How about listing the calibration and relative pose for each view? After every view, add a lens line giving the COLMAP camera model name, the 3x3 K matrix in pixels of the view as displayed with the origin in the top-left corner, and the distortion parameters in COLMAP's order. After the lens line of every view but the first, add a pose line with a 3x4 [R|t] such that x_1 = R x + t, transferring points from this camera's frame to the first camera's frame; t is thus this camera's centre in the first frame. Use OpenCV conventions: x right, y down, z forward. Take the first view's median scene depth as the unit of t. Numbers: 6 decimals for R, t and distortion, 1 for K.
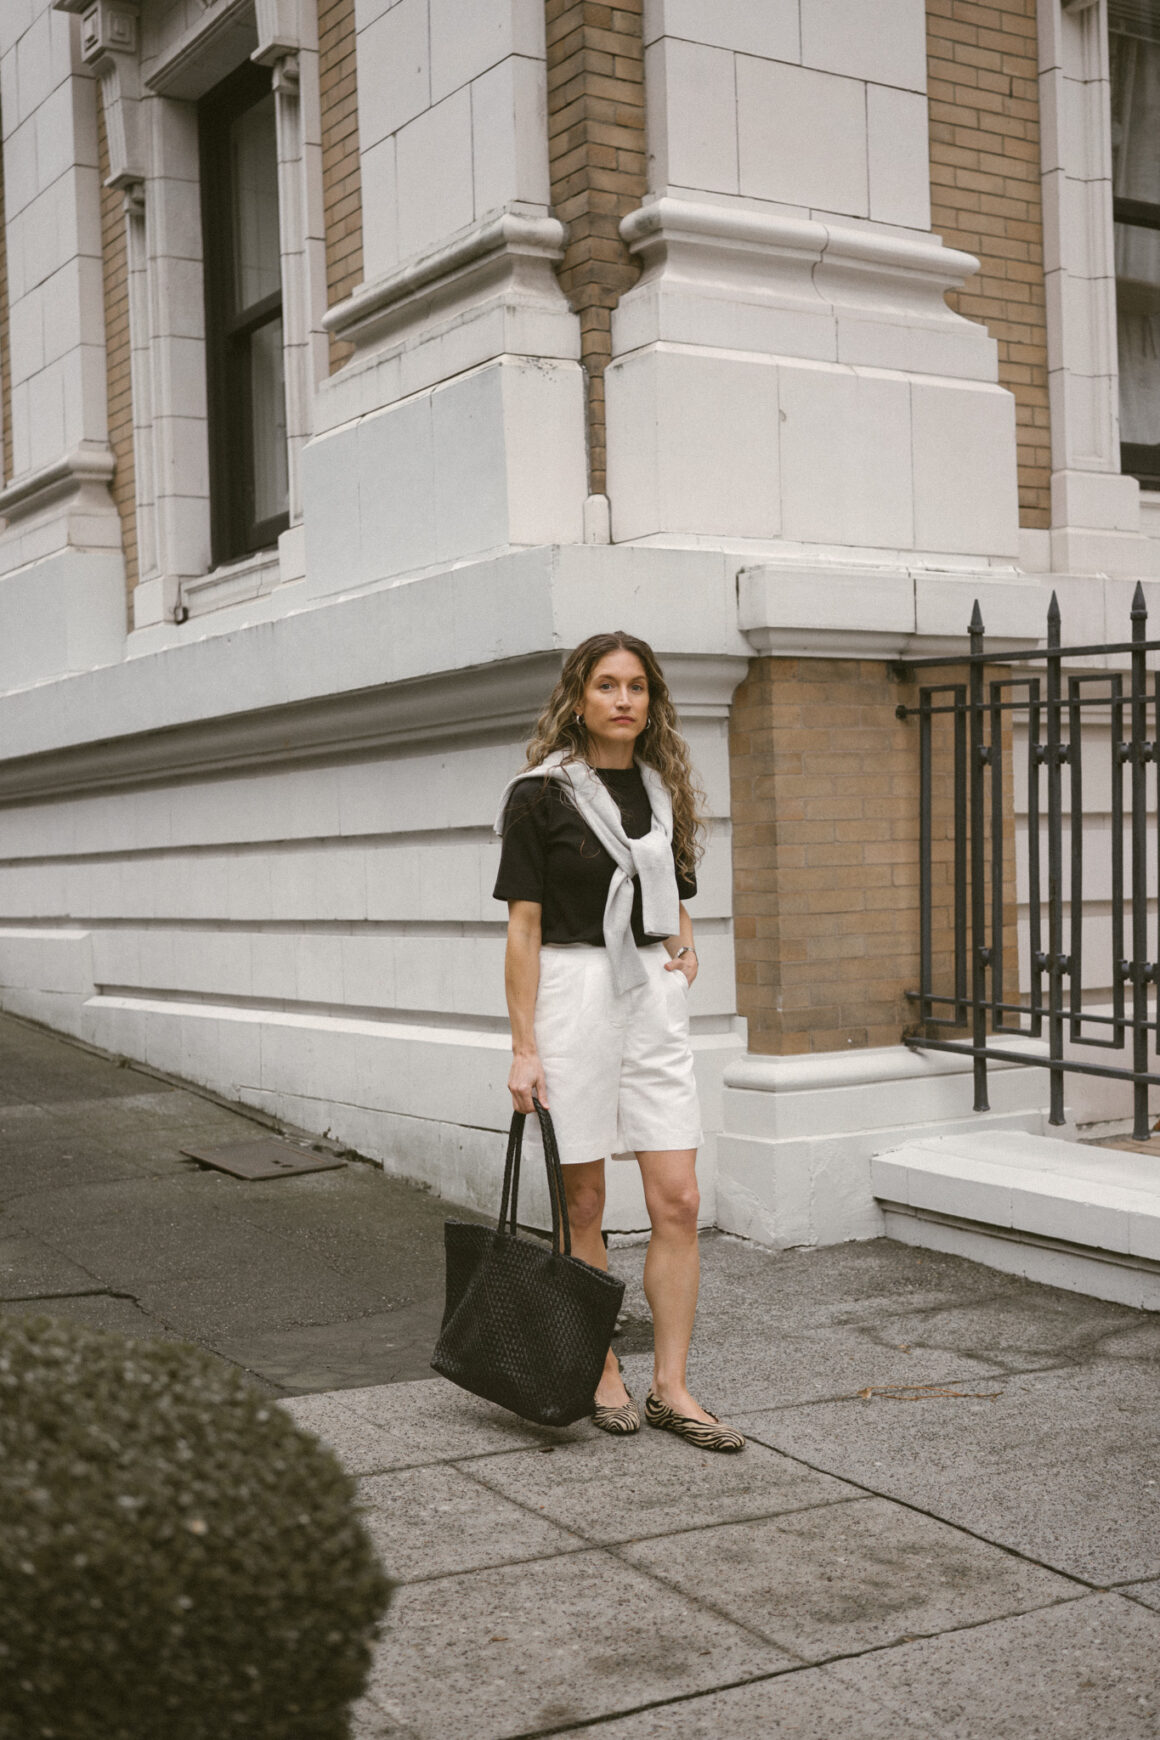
lens RADIAL K [[2117.4, 0, 586.9], [0, 2117.4, 834.7], [0, 0, 1]] dist [0.018844, 0.023874]
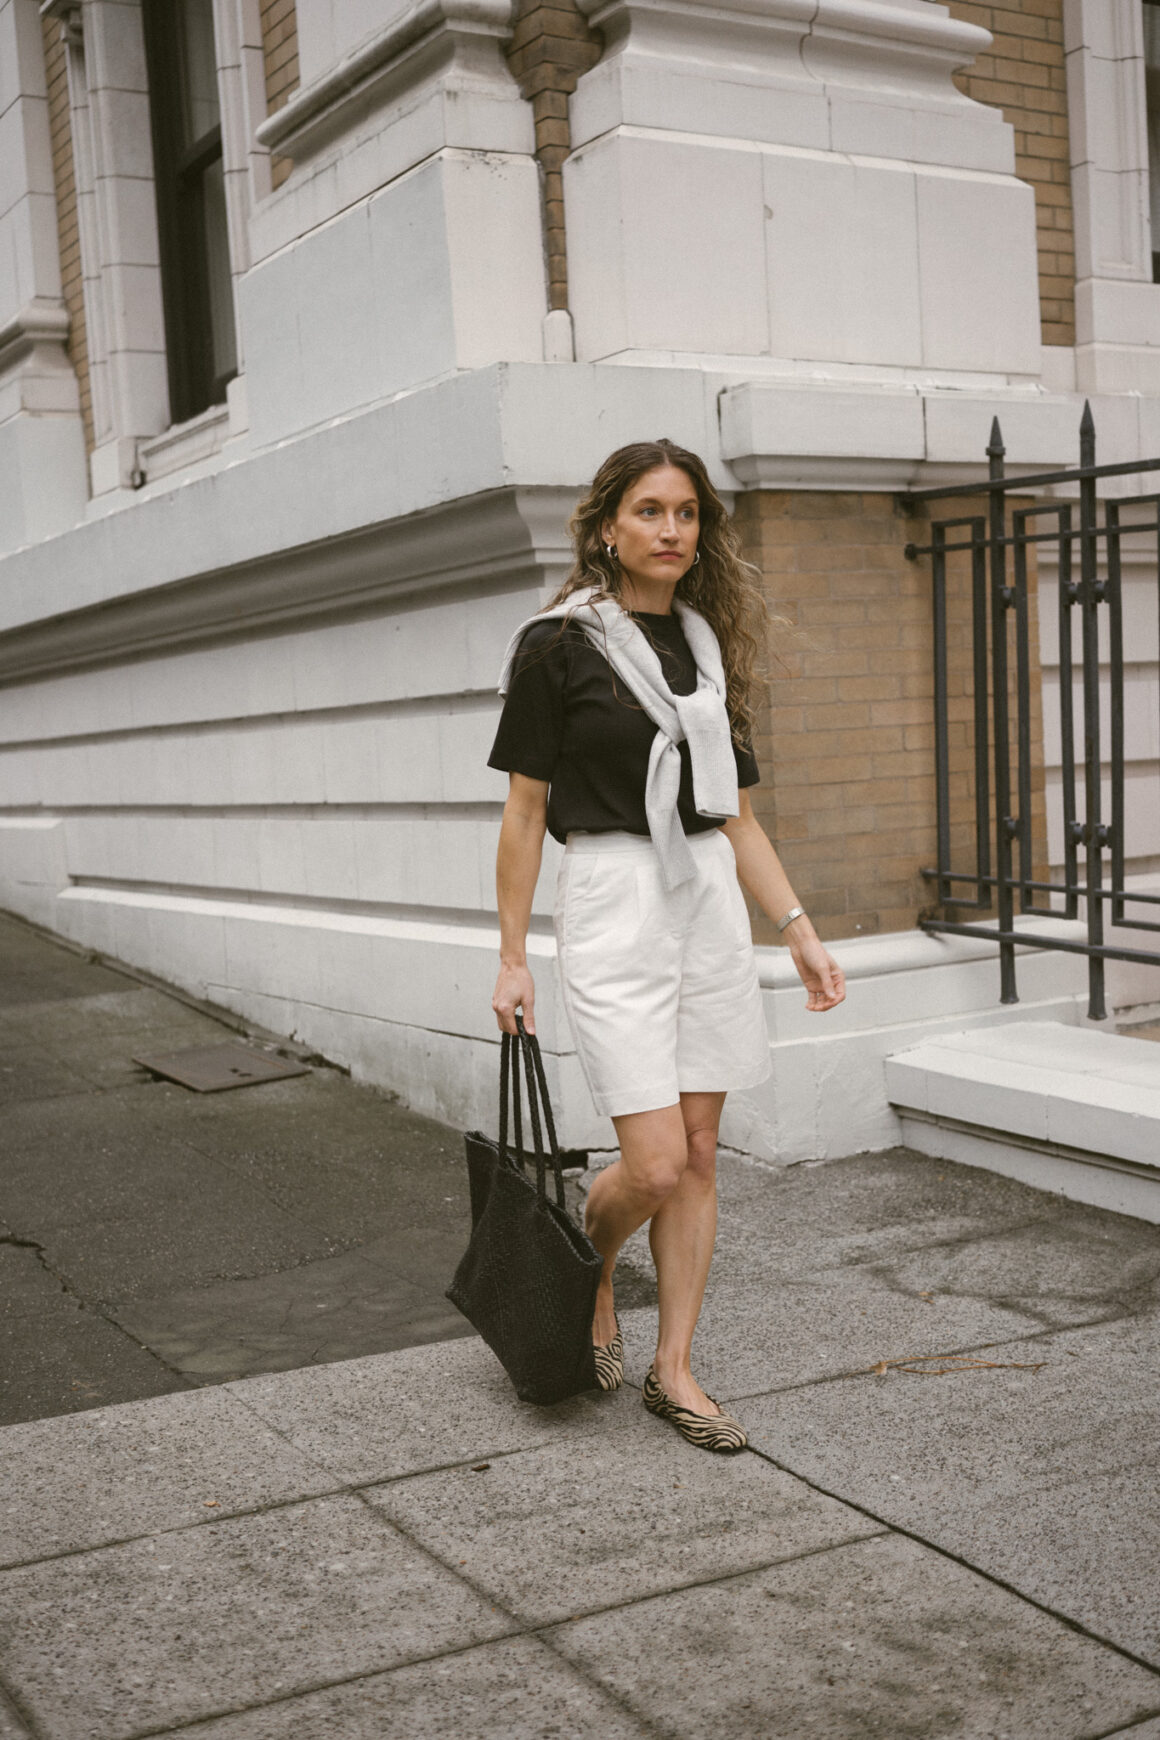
lens RADIAL K [[2117.4, 0, 586.9], [0, 2117.4, 834.7], [0, 0, 1]] dist [0.018844, 0.023874]
pose [[0.999636, -0.025894, -0.007632, 0.018362], [0.026309, 0.997825, 0.060439, 0.002507], [0.006051, -0.060618, 0.998143, 0.118822]]
